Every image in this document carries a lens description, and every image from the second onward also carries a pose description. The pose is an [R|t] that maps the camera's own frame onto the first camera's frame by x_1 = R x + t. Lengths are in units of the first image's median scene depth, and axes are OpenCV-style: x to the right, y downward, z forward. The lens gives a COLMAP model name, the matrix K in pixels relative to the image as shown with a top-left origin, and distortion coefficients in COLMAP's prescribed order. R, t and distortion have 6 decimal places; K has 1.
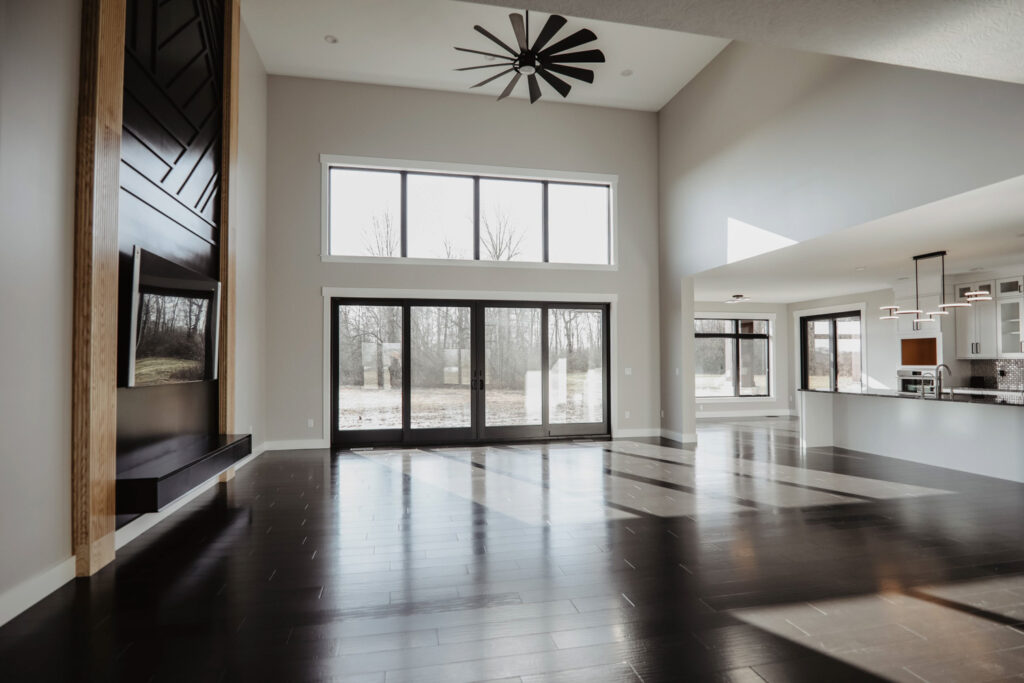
lens RADIAL K [[514.0, 0, 508.9], [0, 514.0, 352.1], [0, 0, 1]] dist [-0.017681, -0.000017]
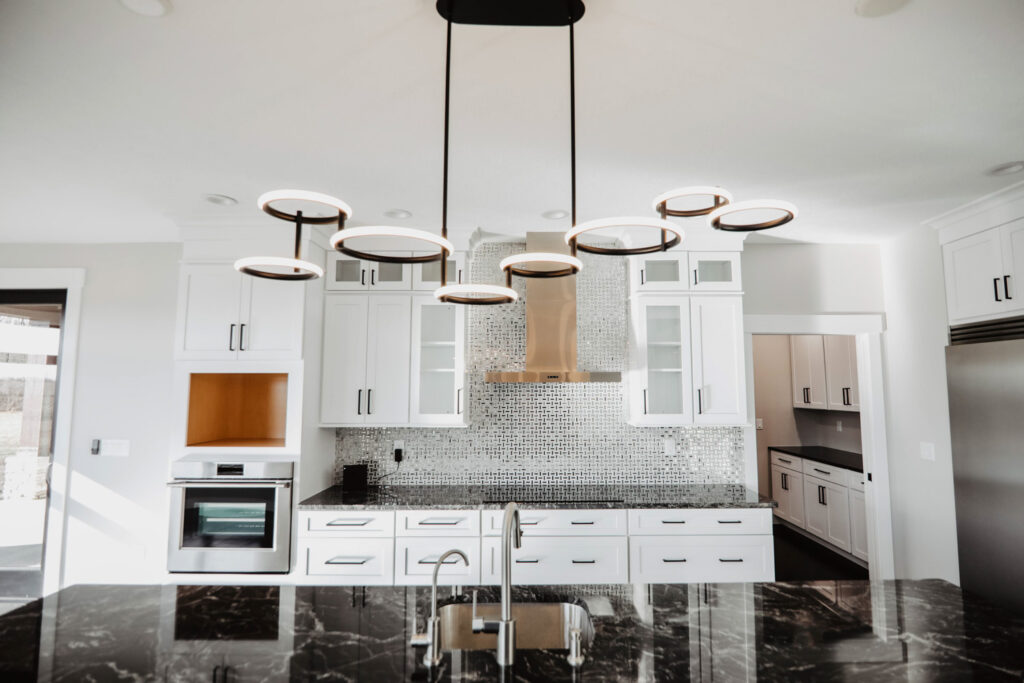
lens RADIAL K [[523.4, 0, 533.1], [0, 523.4, 337.8], [0, 0, 1]] dist [-0.017255, 0.000004]
pose [[0.198733, 0.099813, 0.974958, 0.464209], [-0.017820, 0.995004, -0.098233, -0.018510], [-0.979892, 0.002149, 0.199518, 0.697188]]
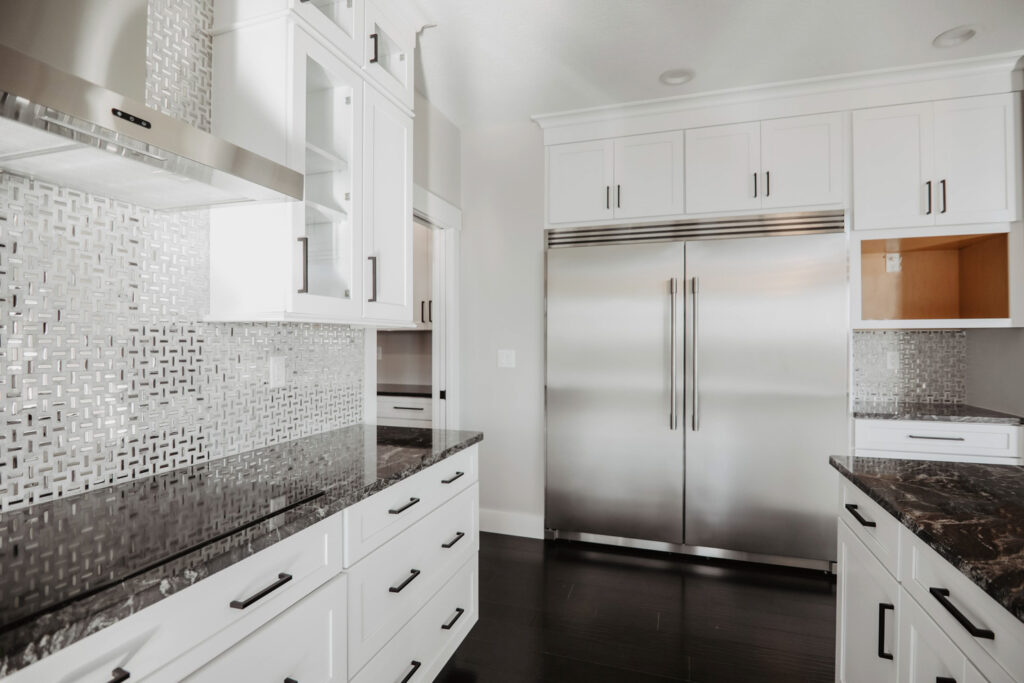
lens RADIAL K [[521.7, 0, 498.8], [0, 521.7, 337.6], [0, 0, 1]] dist [-0.008006, -0.000165]
pose [[-0.856091, 0.008386, 0.516757, 0.726975], [-0.005620, 0.999658, -0.025534, 0.017912], [-0.516794, -0.024764, -0.855752, 0.811422]]
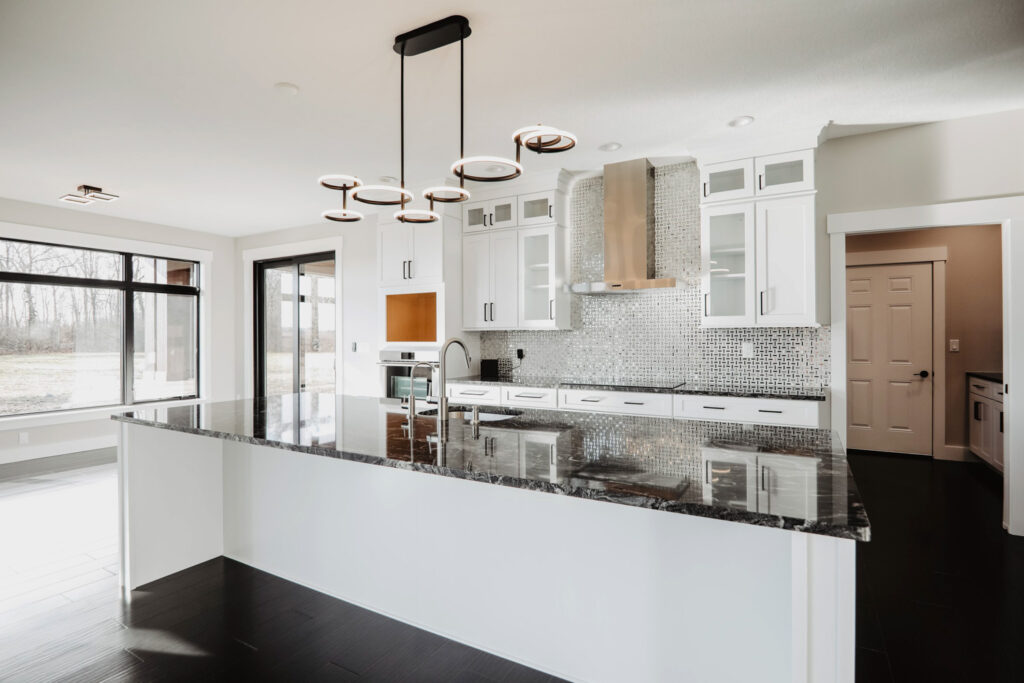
lens RADIAL K [[521.7, 0, 498.8], [0, 521.7, 337.6], [0, 0, 1]] dist [-0.008006, -0.000165]
pose [[0.674165, 0.002211, 0.738577, 0.435755], [-0.013388, 0.999868, 0.009228, 0.014698], [-0.738459, -0.016109, 0.674106, 0.526513]]
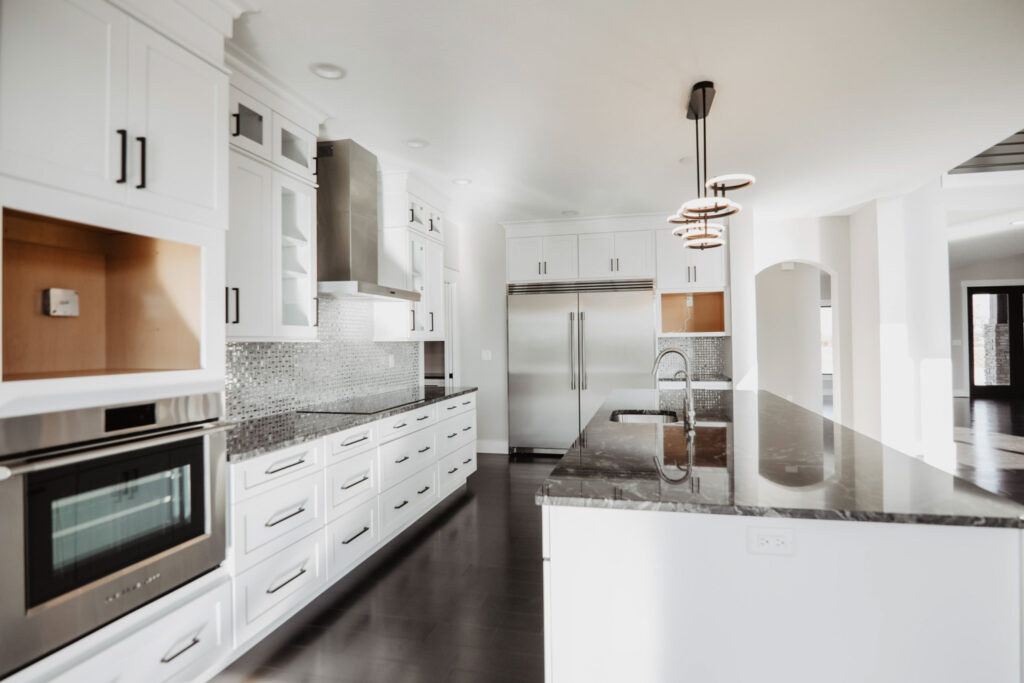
lens RADIAL K [[523.4, 0, 533.1], [0, 523.4, 337.8], [0, 0, 1]] dist [-0.017255, 0.000004]
pose [[-0.908564, 0.019540, 0.417289, 0.575259], [0.010076, 0.999640, -0.024872, 0.018457], [-0.417624, -0.018394, -0.908434, 1.082833]]
